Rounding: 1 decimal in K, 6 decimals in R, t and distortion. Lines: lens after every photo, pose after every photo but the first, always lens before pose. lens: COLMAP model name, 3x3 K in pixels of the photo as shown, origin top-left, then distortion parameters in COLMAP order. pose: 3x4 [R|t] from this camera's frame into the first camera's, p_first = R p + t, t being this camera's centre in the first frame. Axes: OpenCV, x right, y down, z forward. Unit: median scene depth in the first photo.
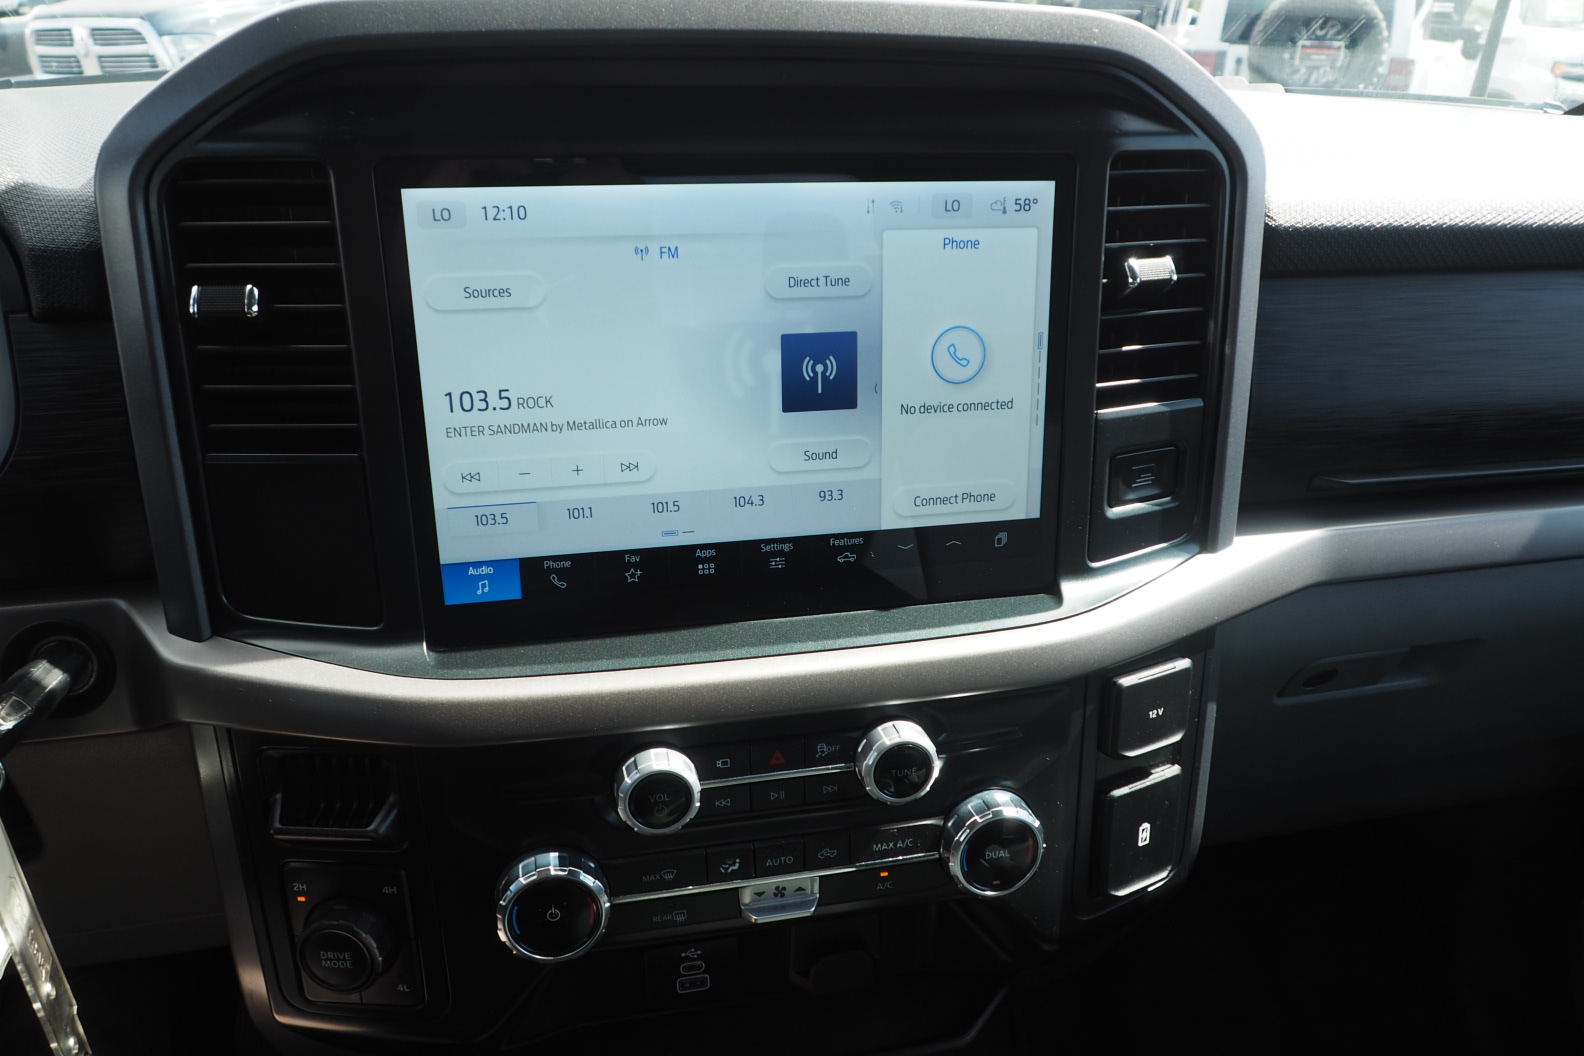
lens RADIAL K [[1116.6, 0, 782.0], [0, 1116.6, 534.7], [0, 0, 1]] dist [-0.020054, -0.004094]
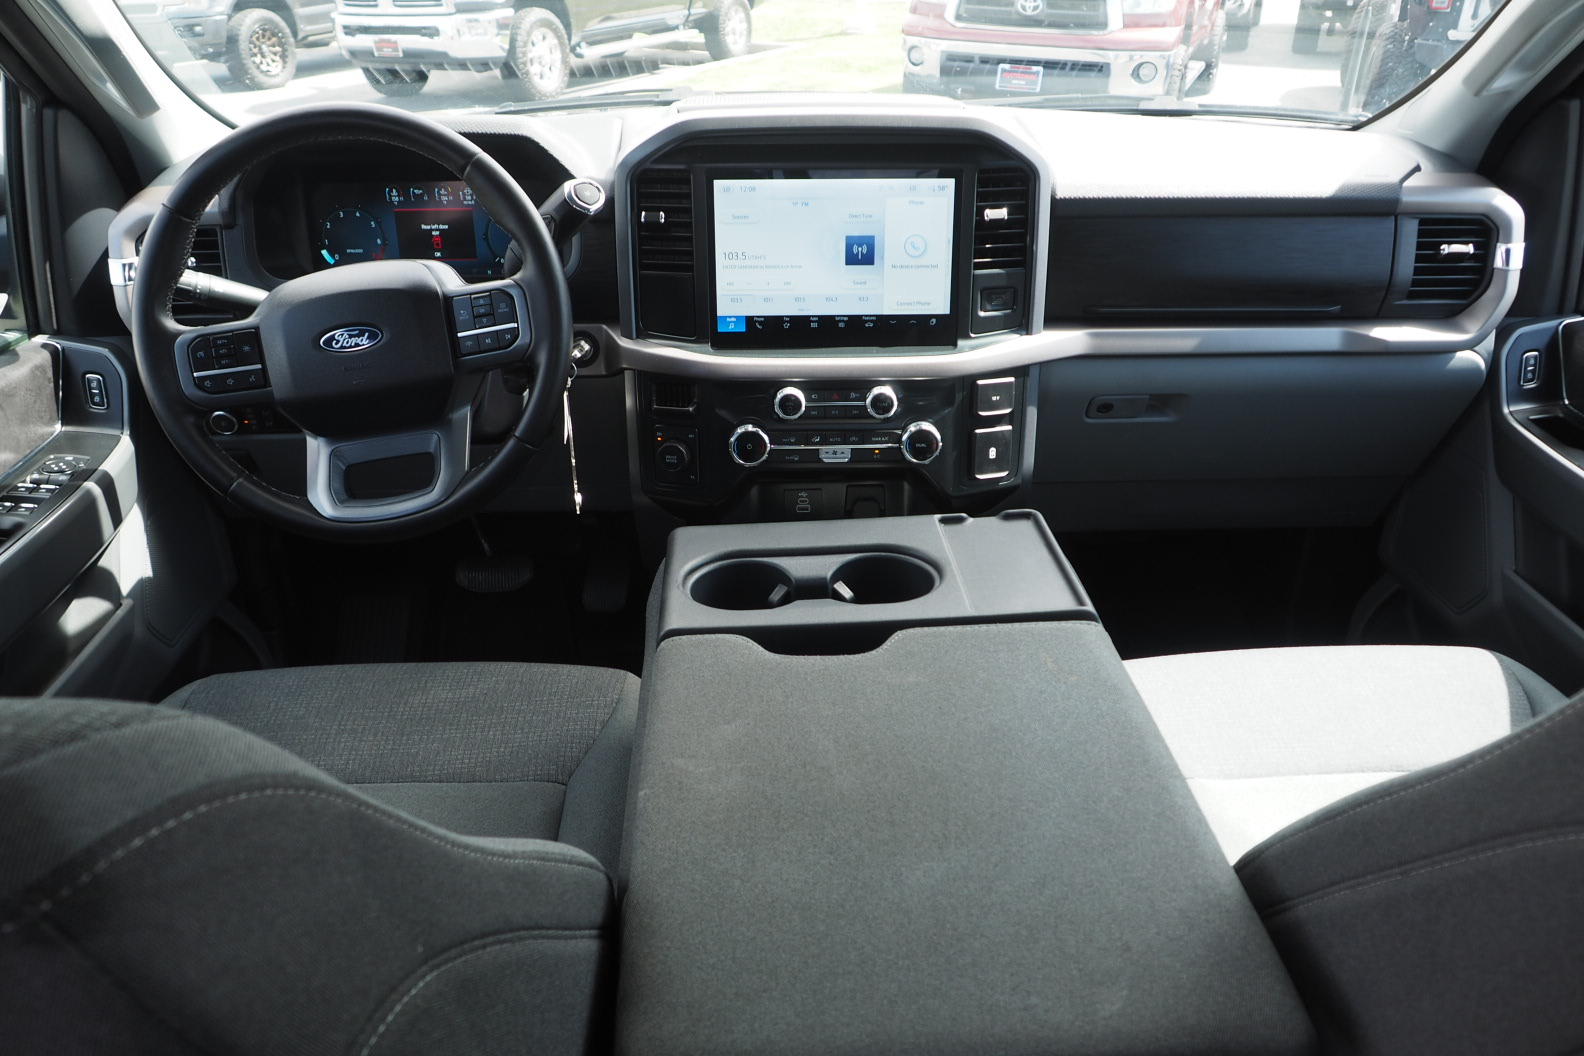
lens RADIAL K [[1116.6, 0, 789.6], [0, 1116.6, 522.8], [0, 0, 1]] dist [-0.020054, -0.004094]
pose [[0.982520, 0.073035, -0.171234, 0.362127], [-0.063008, 0.996004, 0.063290, 0.334075], [0.175172, -0.051395, 0.983196, -1.631406]]
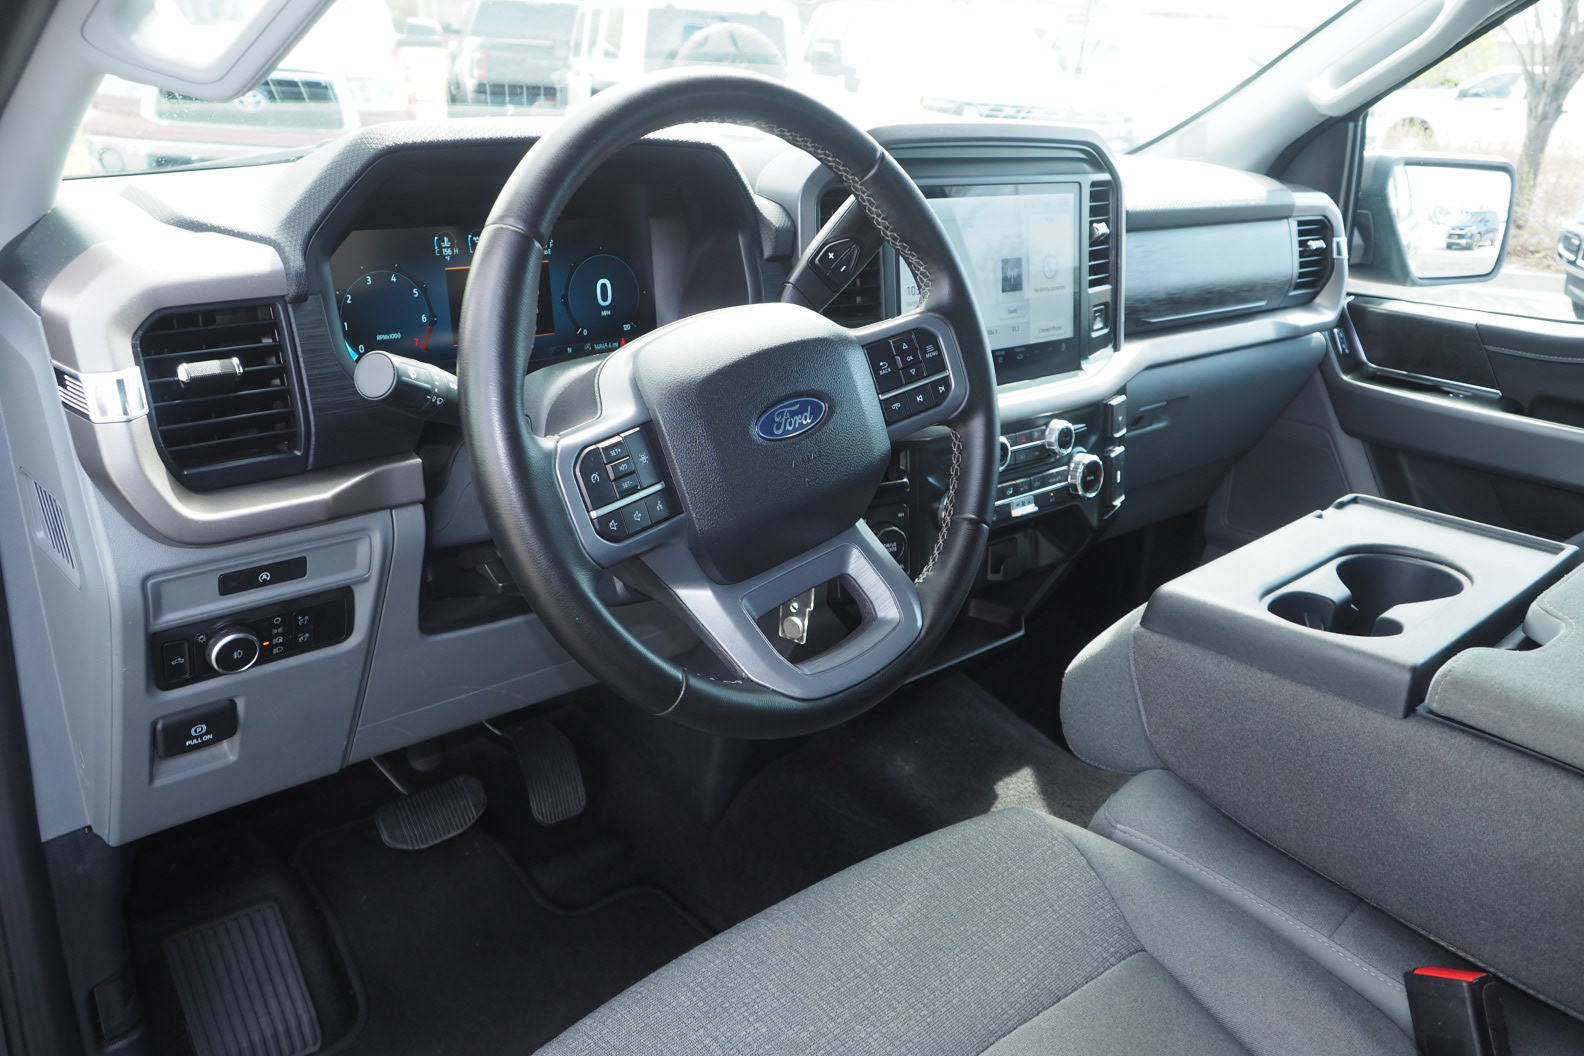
lens RADIAL K [[1201.7, 0, 811.5], [0, 1201.7, 556.4], [0, 0, 1]] dist [-0.016518, -0.006534]
pose [[0.869647, -0.158508, 0.467536, -1.587079], [0.171055, 0.985134, 0.015814, 0.323125], [-0.463093, 0.066222, 0.883832, -0.992160]]
